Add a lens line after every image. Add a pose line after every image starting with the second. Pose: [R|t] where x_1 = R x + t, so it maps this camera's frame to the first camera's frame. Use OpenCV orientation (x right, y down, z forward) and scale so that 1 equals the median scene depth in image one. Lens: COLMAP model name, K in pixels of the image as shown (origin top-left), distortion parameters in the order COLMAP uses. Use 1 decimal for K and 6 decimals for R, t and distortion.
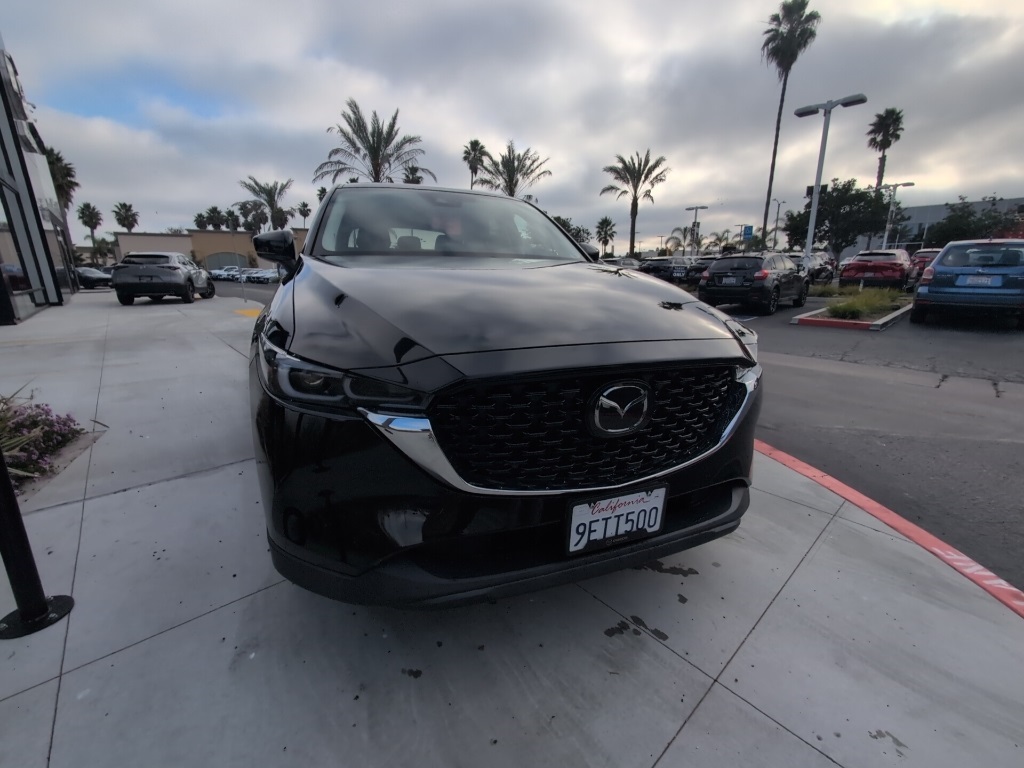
lens RADIAL K [[434.7, 0, 515.9], [0, 434.7, 382.2], [0, 0, 1]] dist [-0.001114, 0.000677]
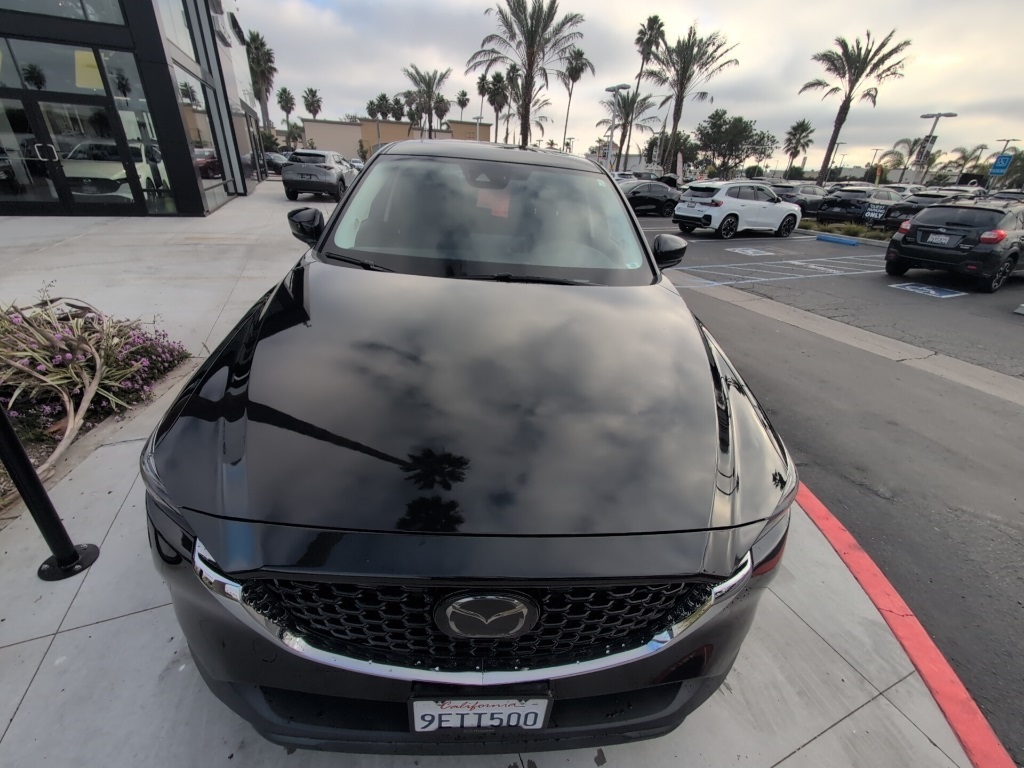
lens RADIAL K [[434.9, 0, 515.9], [0, 434.9, 382.2], [0, 0, 1]] dist [0.000393, -0.000003]
pose [[0.946175, 0.194562, -0.258648, 0.013985], [-0.140638, 0.966908, 0.212859, -0.017358], [0.291503, -0.165026, 0.942227, 0.012256]]
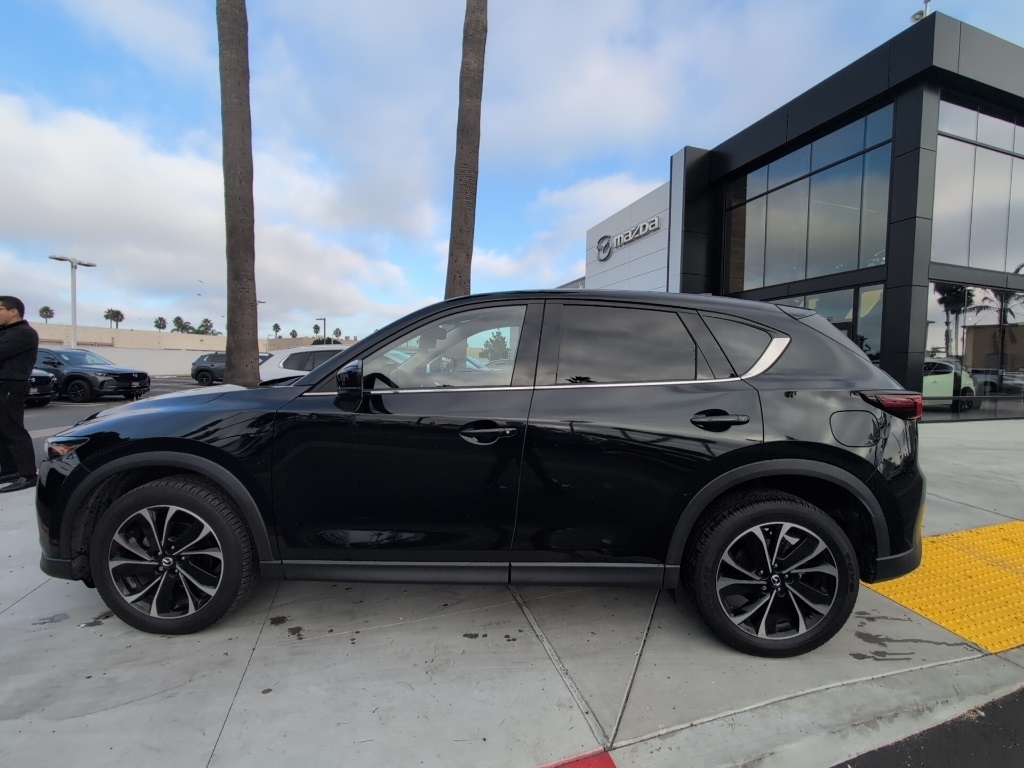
lens RADIAL K [[433.8, 0, 515.6], [0, 433.8, 382.9], [0, 0, 1]] dist [-0.001221, 0.000752]
pose [[-0.394559, 0.045118, -0.917762, 0.056048], [-0.249878, 0.955885, 0.154418, -0.040065], [0.884242, 0.290255, -0.365879, 0.129942]]
